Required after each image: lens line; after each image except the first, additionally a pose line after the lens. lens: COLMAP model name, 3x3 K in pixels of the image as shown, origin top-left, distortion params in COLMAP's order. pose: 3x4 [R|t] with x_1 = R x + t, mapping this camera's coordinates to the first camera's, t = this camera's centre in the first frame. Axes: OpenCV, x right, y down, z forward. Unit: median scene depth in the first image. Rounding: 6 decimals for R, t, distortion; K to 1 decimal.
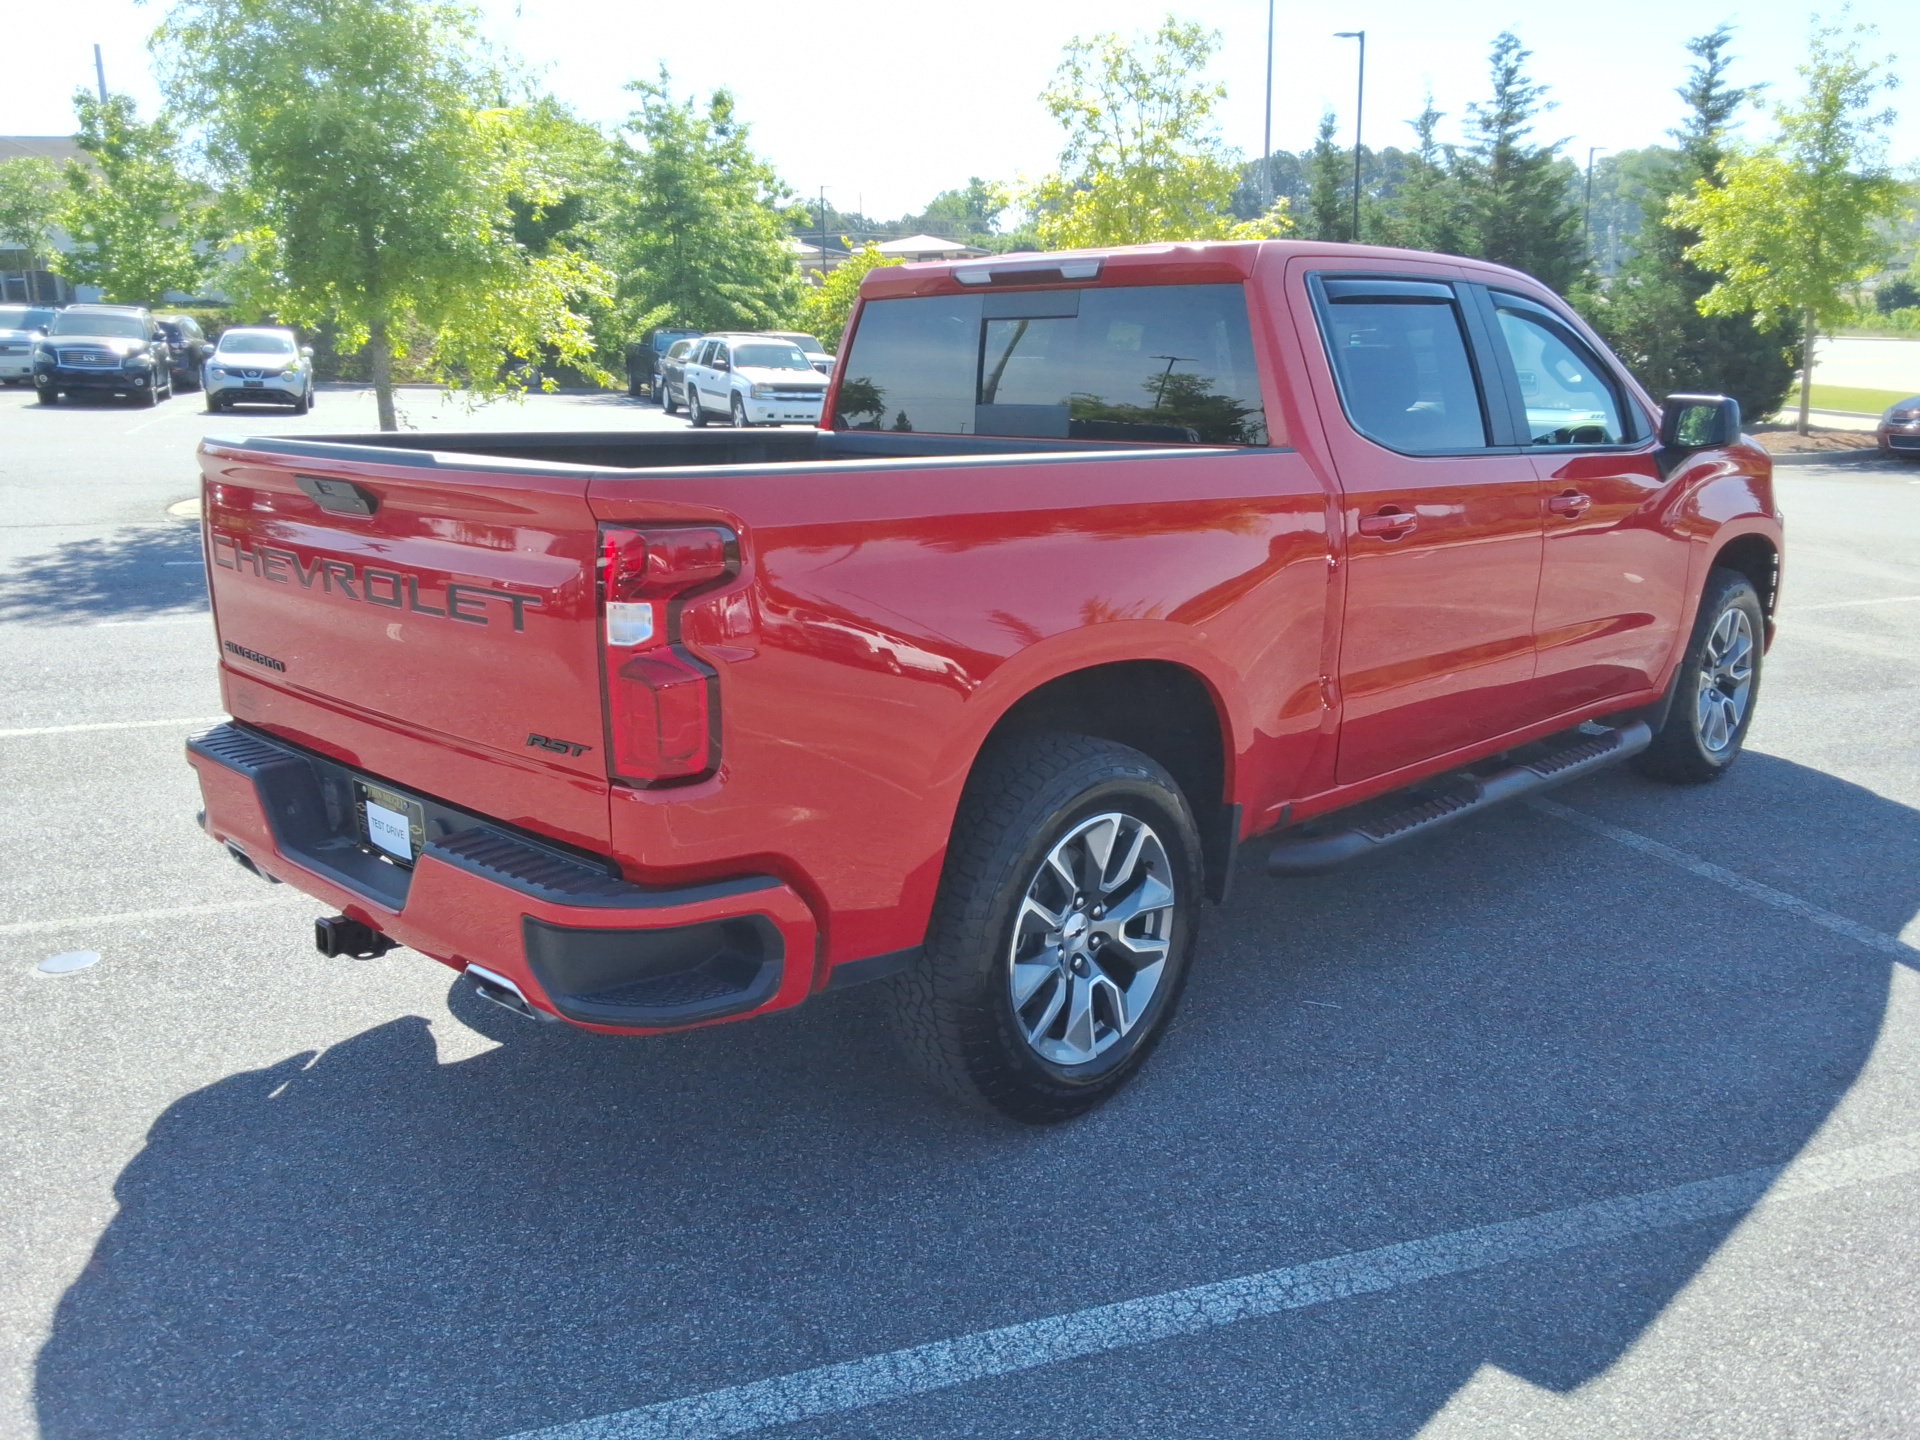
lens RADIAL K [[1546.0, 0, 988.2], [0, 1546.0, 711.2], [0, 0, 1]] dist [0.097741, -0.144523]
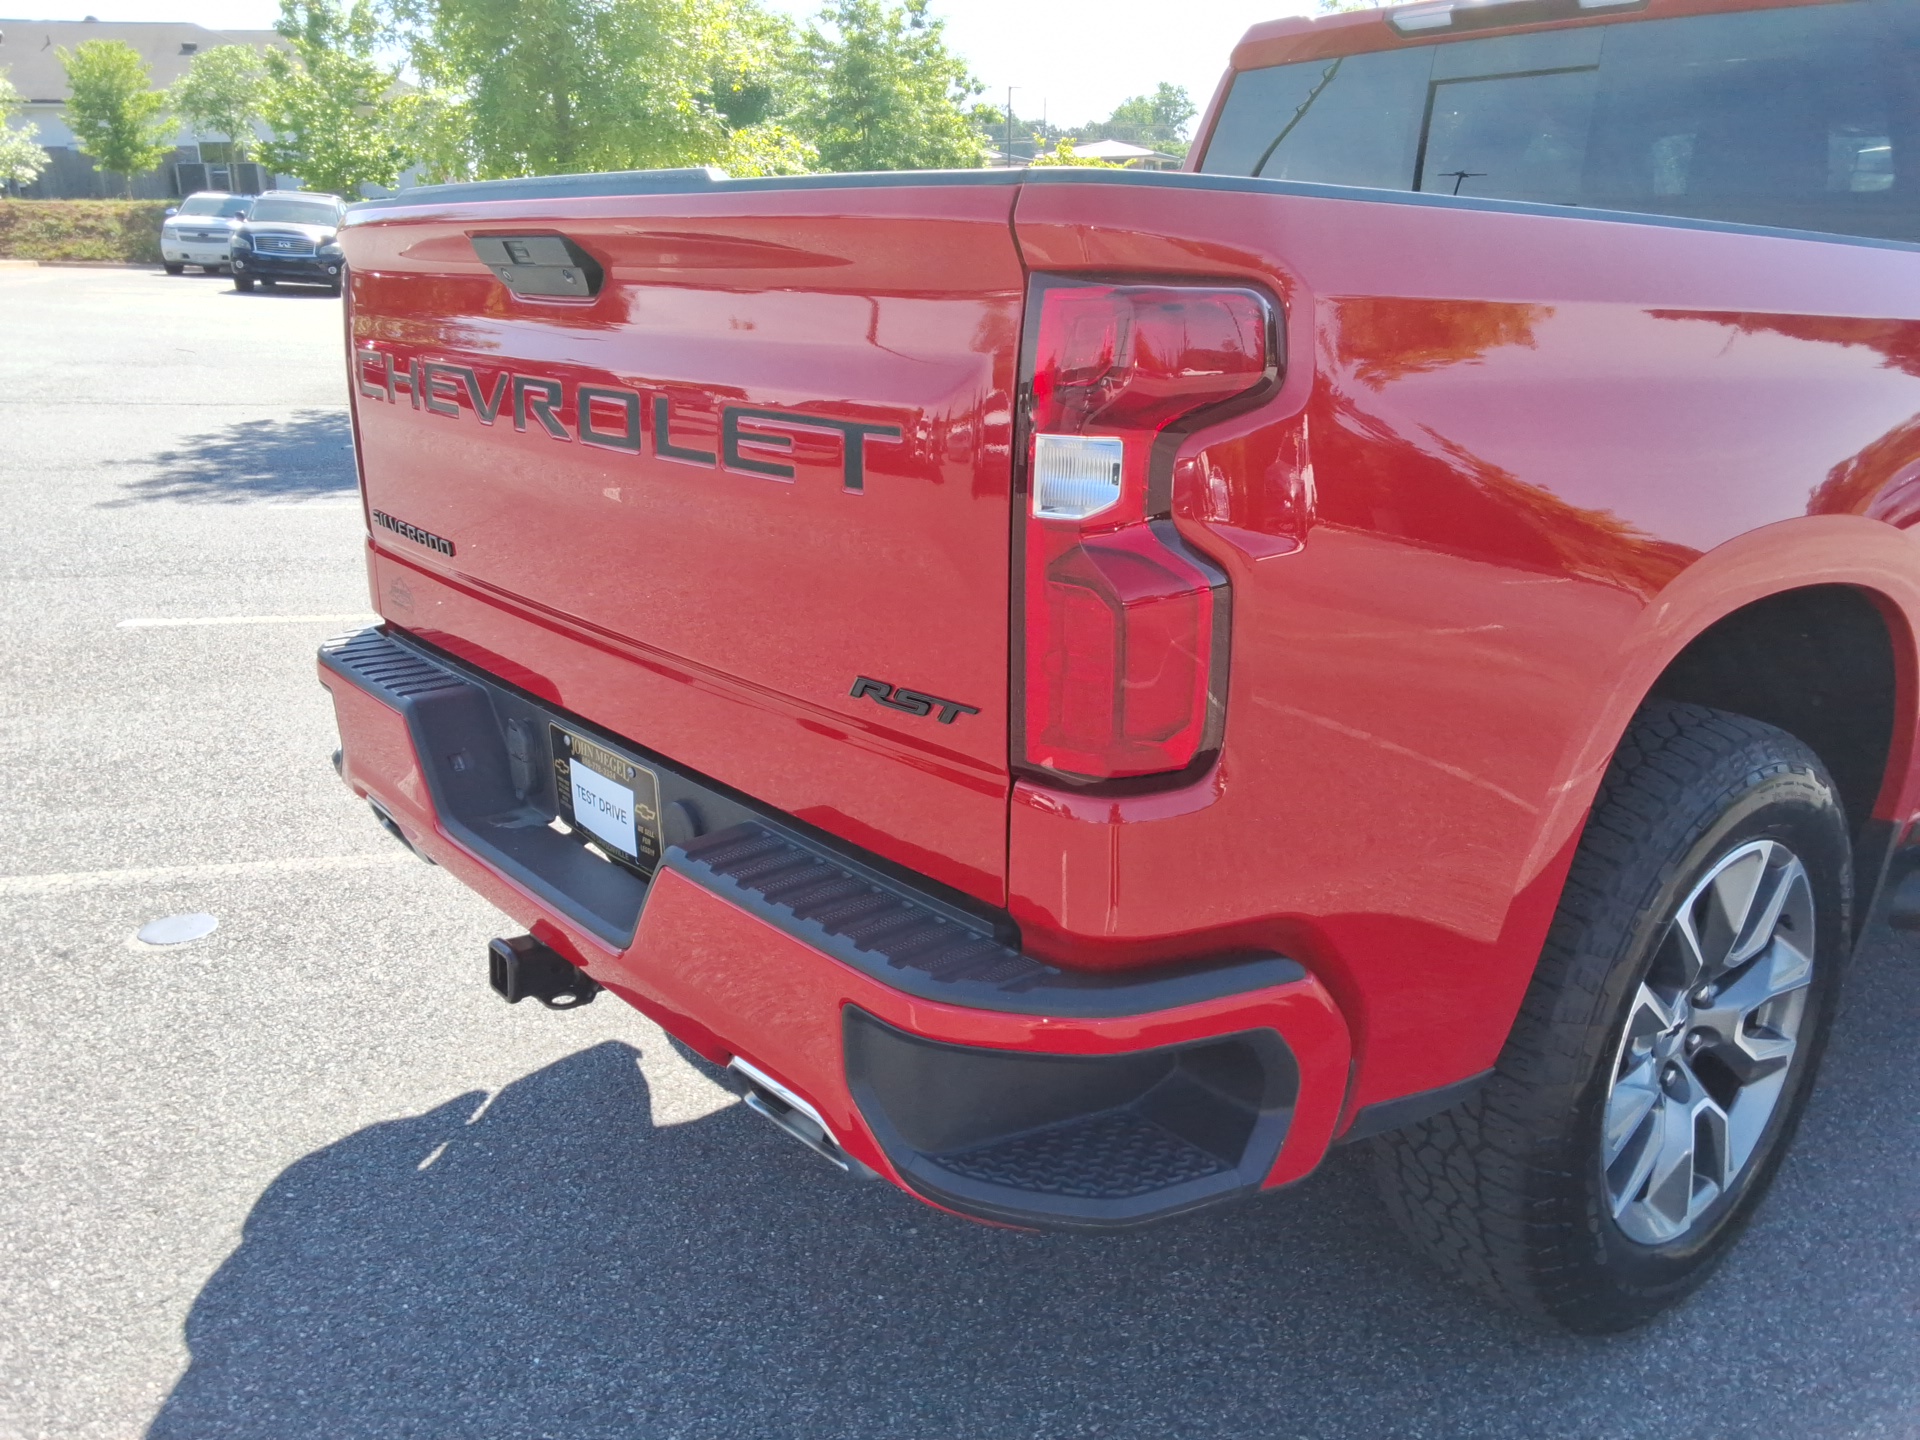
lens RADIAL K [[1535.4, 0, 991.2], [0, 1535.4, 717.3], [0, 0, 1]] dist [0.128213, -0.193486]
pose [[0.994308, 0.046185, -0.096015, -0.114356], [-0.040896, 0.997574, 0.056339, -0.002419], [0.098384, -0.052091, 0.993784, 0.266873]]
